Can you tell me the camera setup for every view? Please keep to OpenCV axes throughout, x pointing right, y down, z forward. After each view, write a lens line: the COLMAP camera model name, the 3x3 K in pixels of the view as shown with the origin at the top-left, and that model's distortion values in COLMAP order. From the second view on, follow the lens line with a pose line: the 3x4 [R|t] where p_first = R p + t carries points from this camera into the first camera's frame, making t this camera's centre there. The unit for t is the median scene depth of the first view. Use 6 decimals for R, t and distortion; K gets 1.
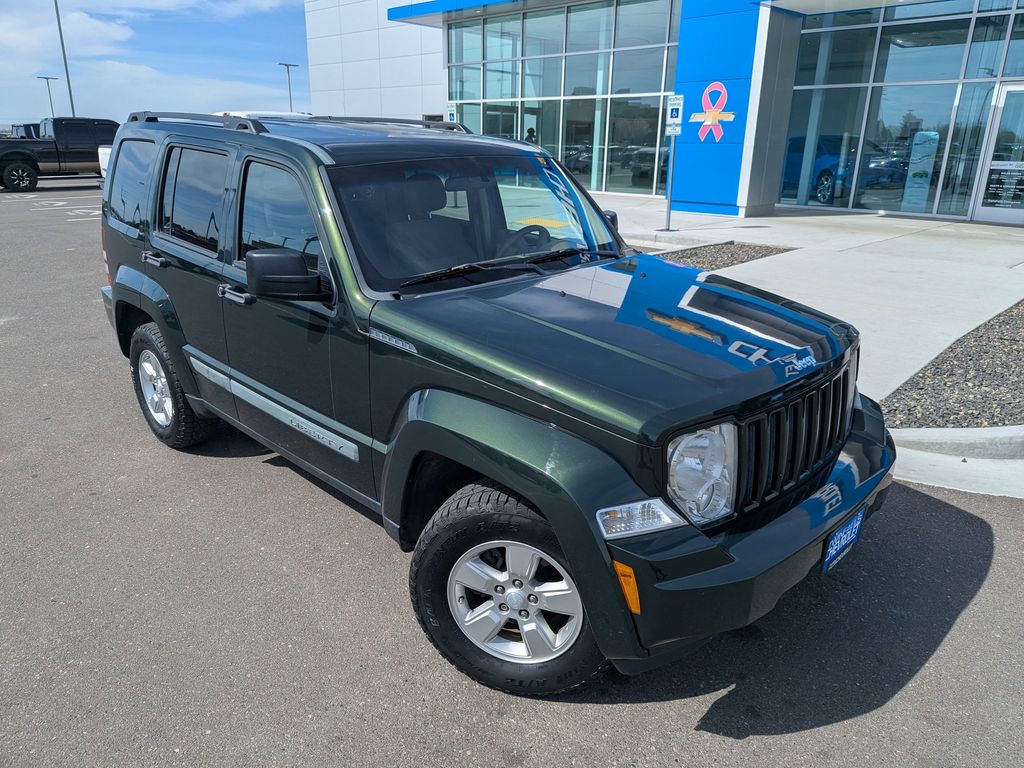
lens RADIAL K [[670.8, 0, 512.0], [0, 670.8, 393.2], [0, 0, 1]] dist [0.029731, -0.021213]
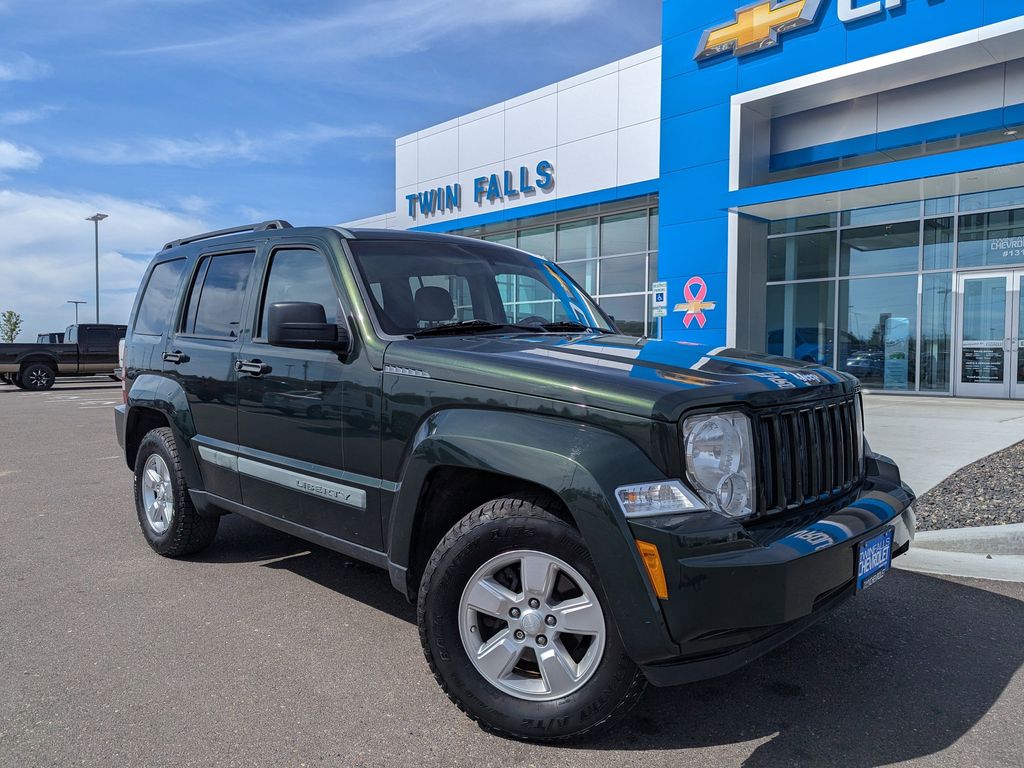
lens RADIAL K [[670.8, 0, 512.0], [0, 670.8, 393.2], [0, 0, 1]] dist [0.029731, -0.021213]
pose [[0.999880, -0.015219, 0.002956, -0.019355], [0.015461, 0.964685, -0.262951, 0.231726], [0.001150, 0.262965, 0.964805, 0.017035]]
